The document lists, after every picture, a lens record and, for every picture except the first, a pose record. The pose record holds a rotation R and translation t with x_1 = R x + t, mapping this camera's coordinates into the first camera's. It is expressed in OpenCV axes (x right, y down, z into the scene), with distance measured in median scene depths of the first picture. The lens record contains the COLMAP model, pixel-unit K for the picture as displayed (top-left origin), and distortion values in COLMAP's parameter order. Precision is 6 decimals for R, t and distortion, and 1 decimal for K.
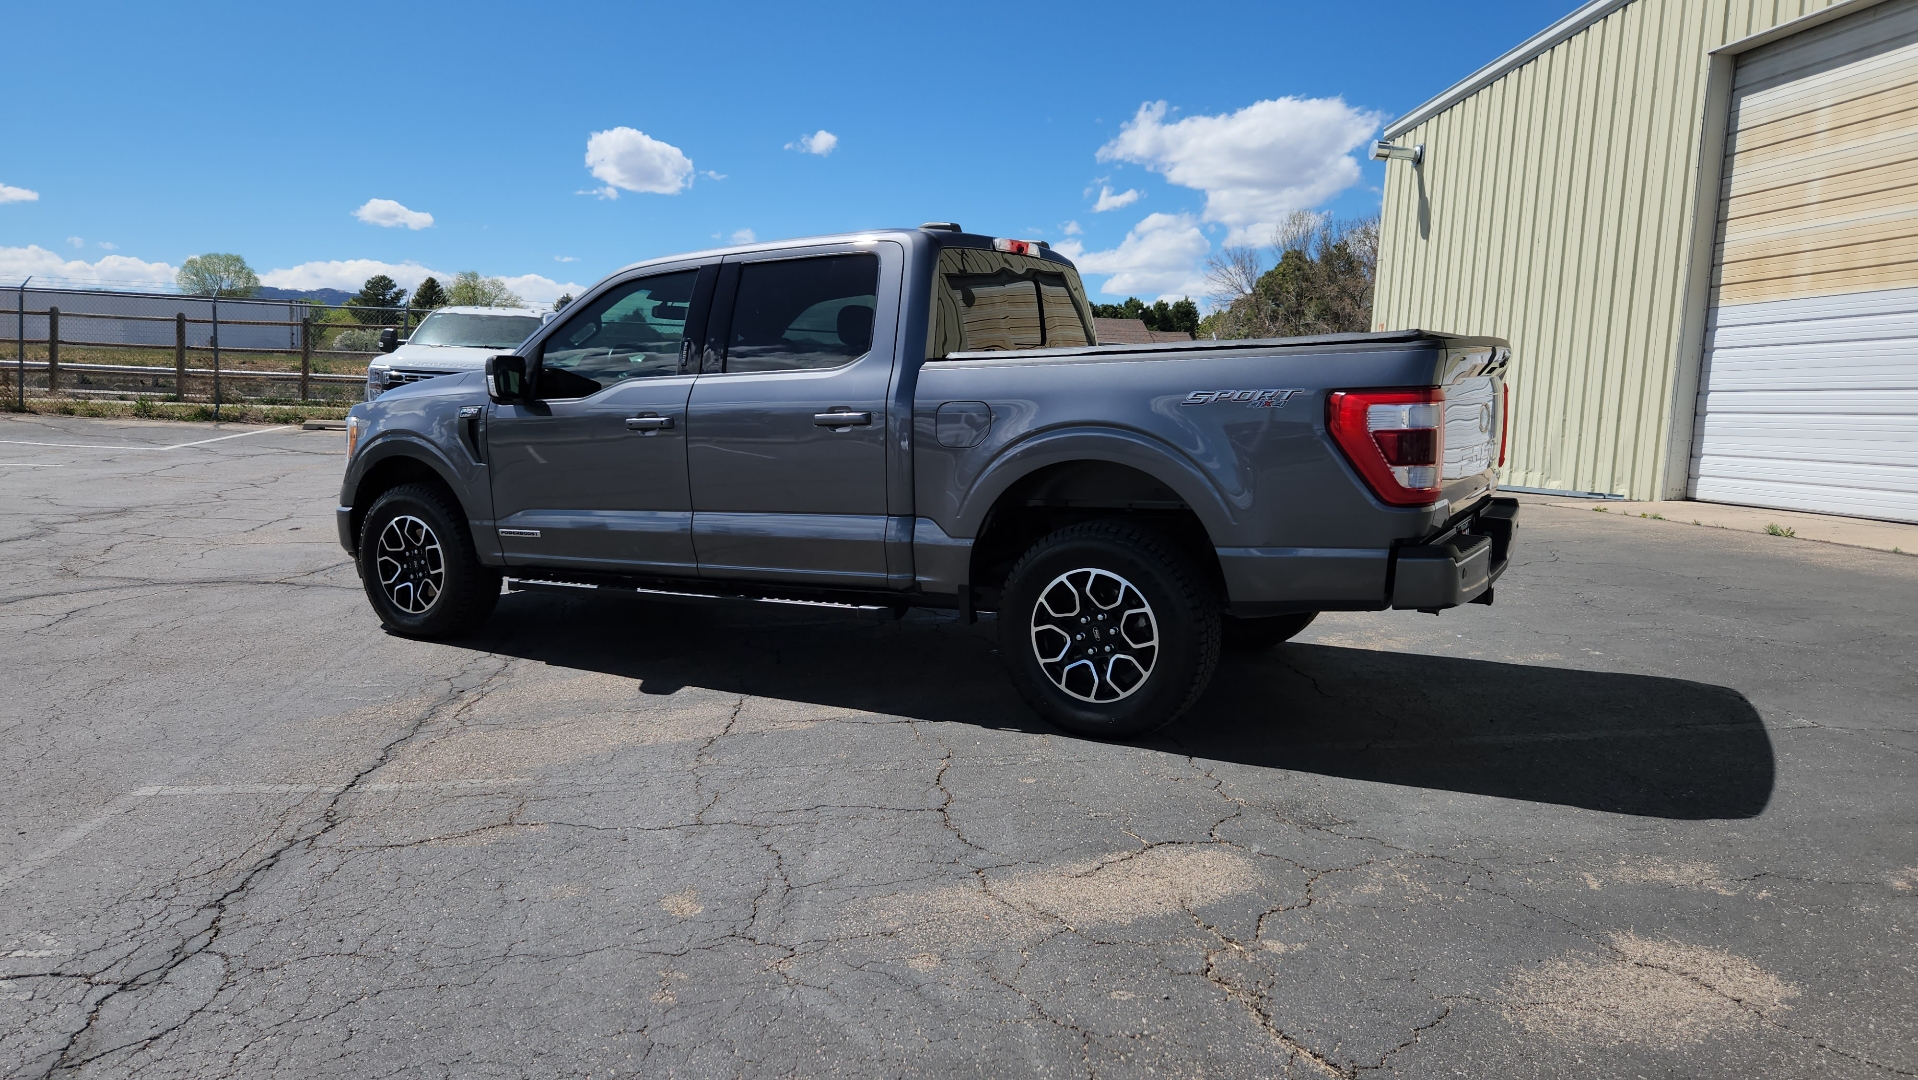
lens RADIAL K [[1305.8, 0, 928.8], [0, 1305.8, 538.1], [0, 0, 1]] dist [0.068423, -0.055478]
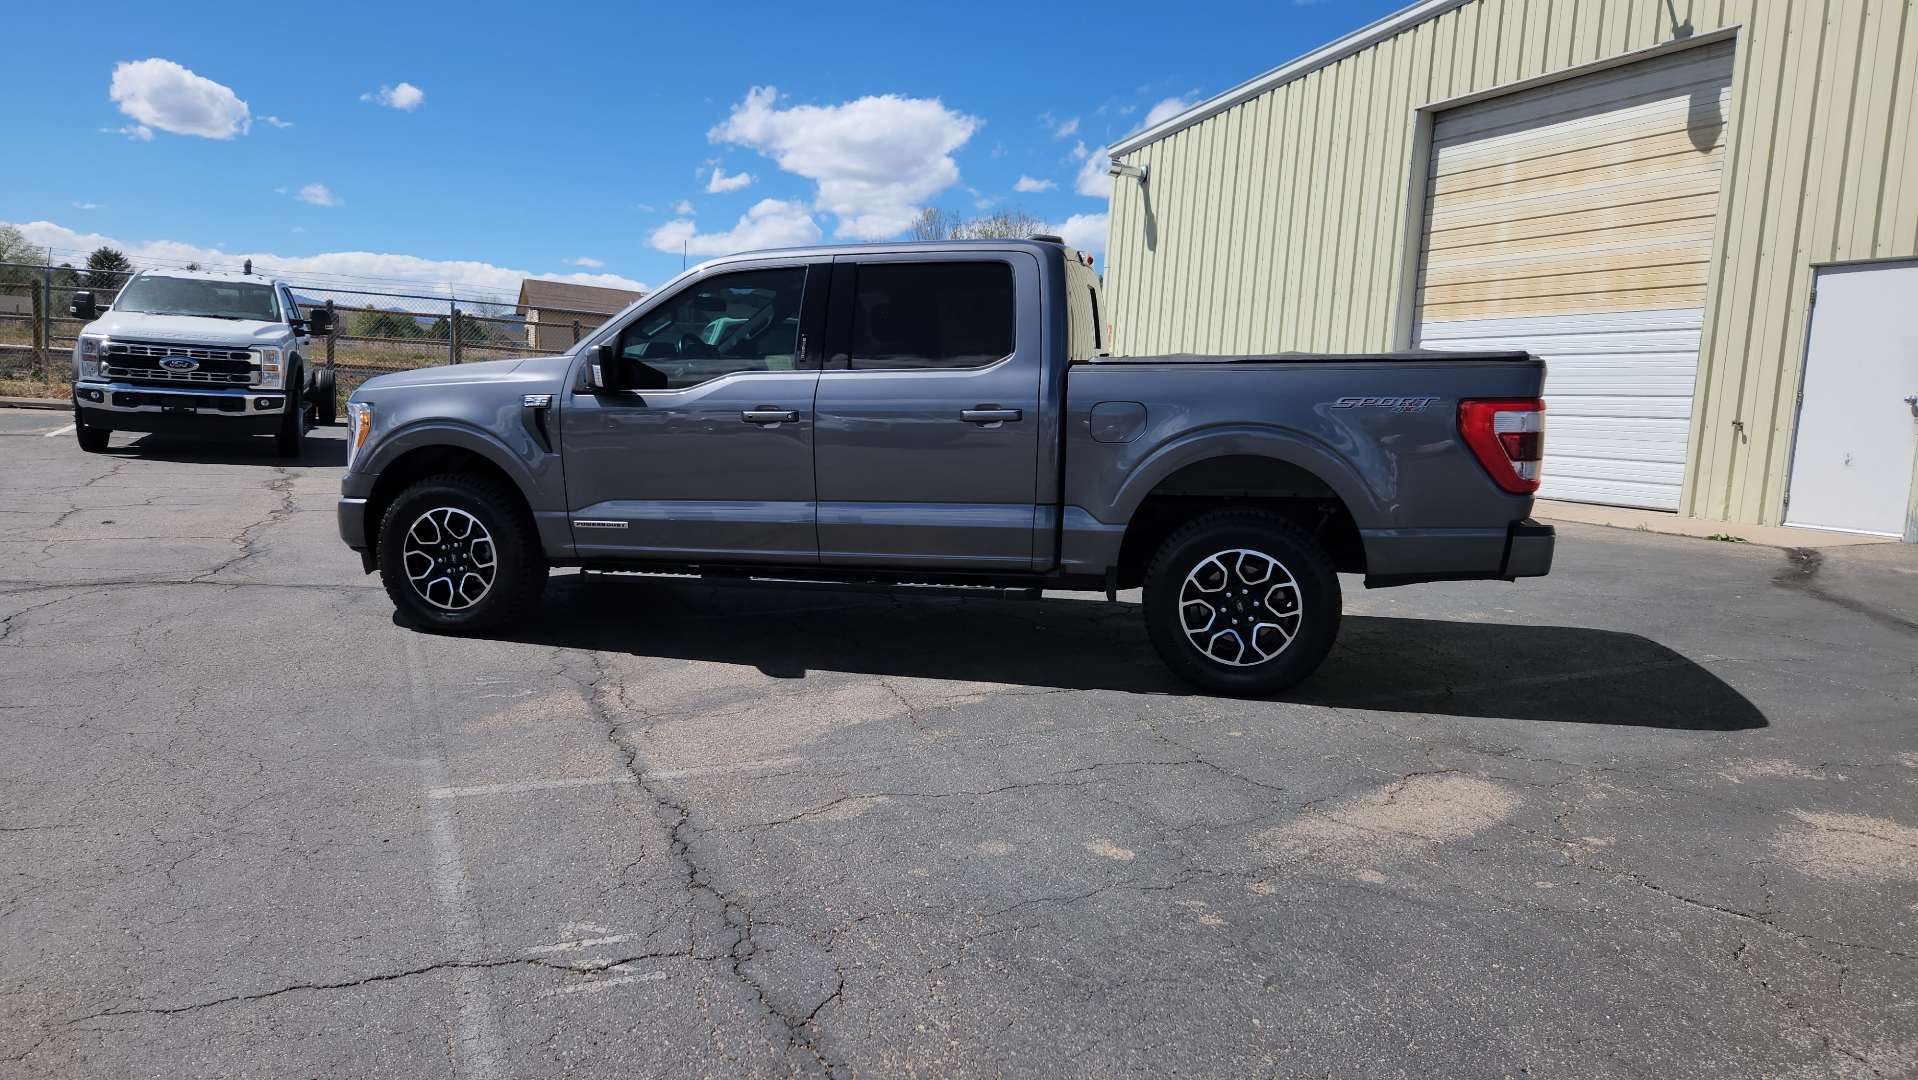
lens RADIAL K [[1305.8, 0, 929.5], [0, 1305.8, 543.1], [0, 0, 1]] dist [0.068423, -0.055478]
pose [[0.956416, -0.016066, 0.291566, -0.389897], [0.011383, 0.999778, 0.017751, -0.004947], [-0.291787, -0.013658, 0.956386, -0.019637]]
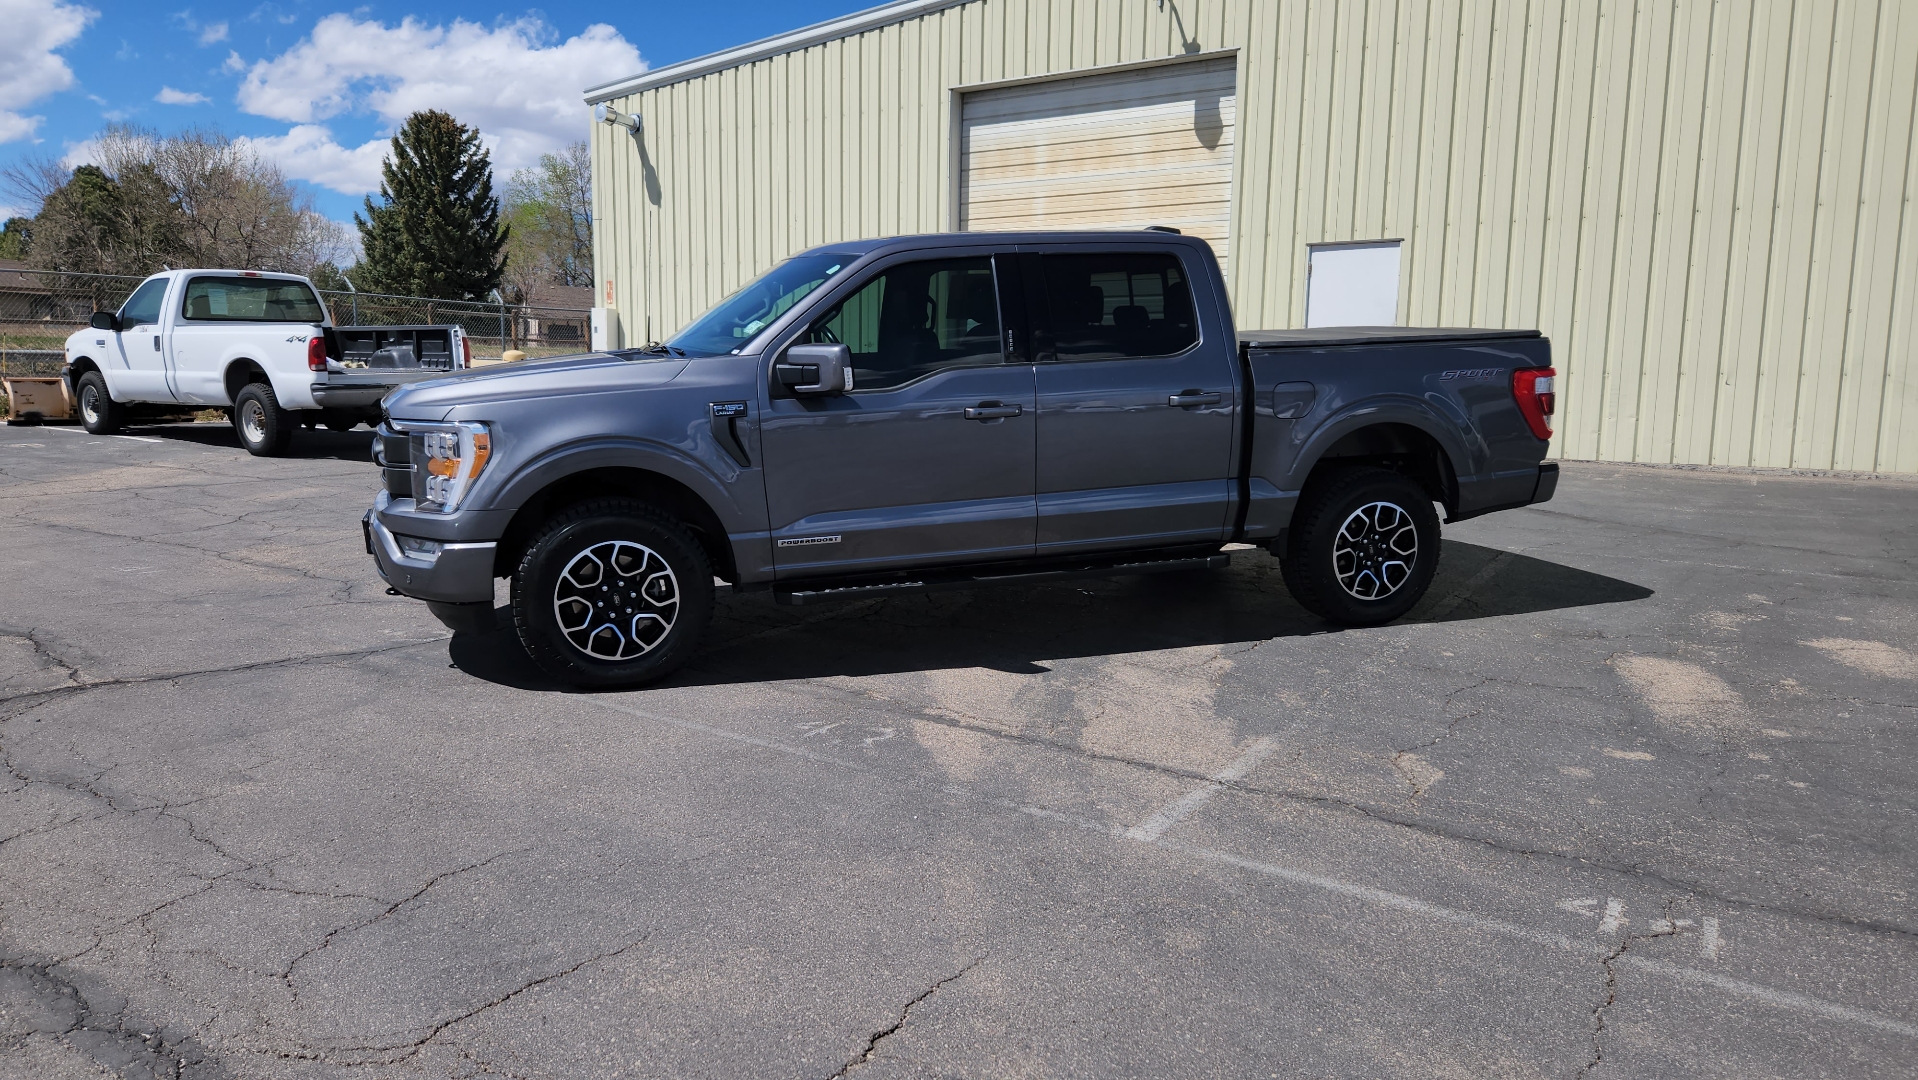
lens RADIAL K [[1305.8, 0, 913.3], [0, 1305.8, 556.6], [0, 0, 1]] dist [0.068423, -0.055478]
pose [[0.642518, -0.132096, 0.754799, -1.014910], [0.086721, 0.991236, 0.099653, -0.082225], [-0.761347, 0.001428, 0.648343, 0.392735]]
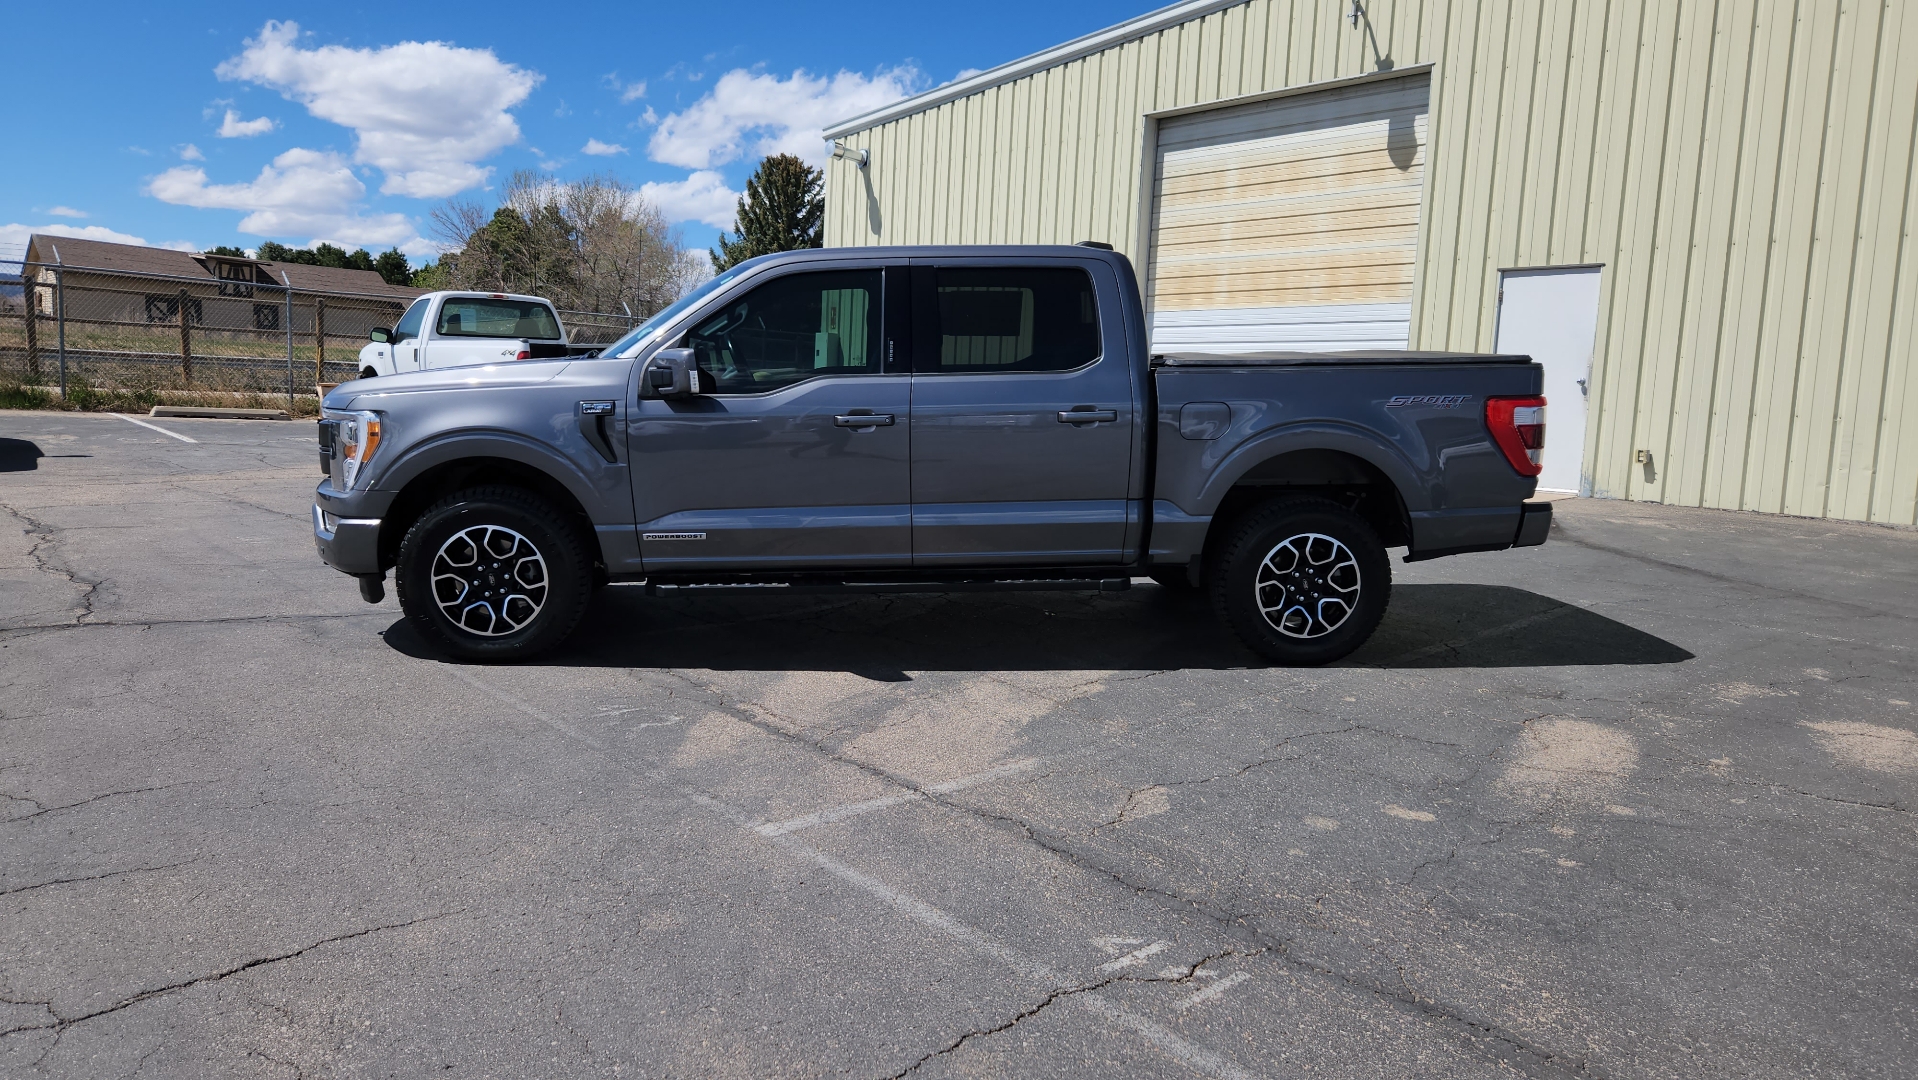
lens RADIAL K [[1305.8, 0, 929.6], [0, 1305.8, 541.0], [0, 0, 1]] dist [0.068423, -0.055478]
pose [[0.814853, -0.065083, 0.576003, -0.756997], [0.046171, 0.997807, 0.047426, -0.039384], [-0.577826, -0.012051, 0.816071, 0.135892]]
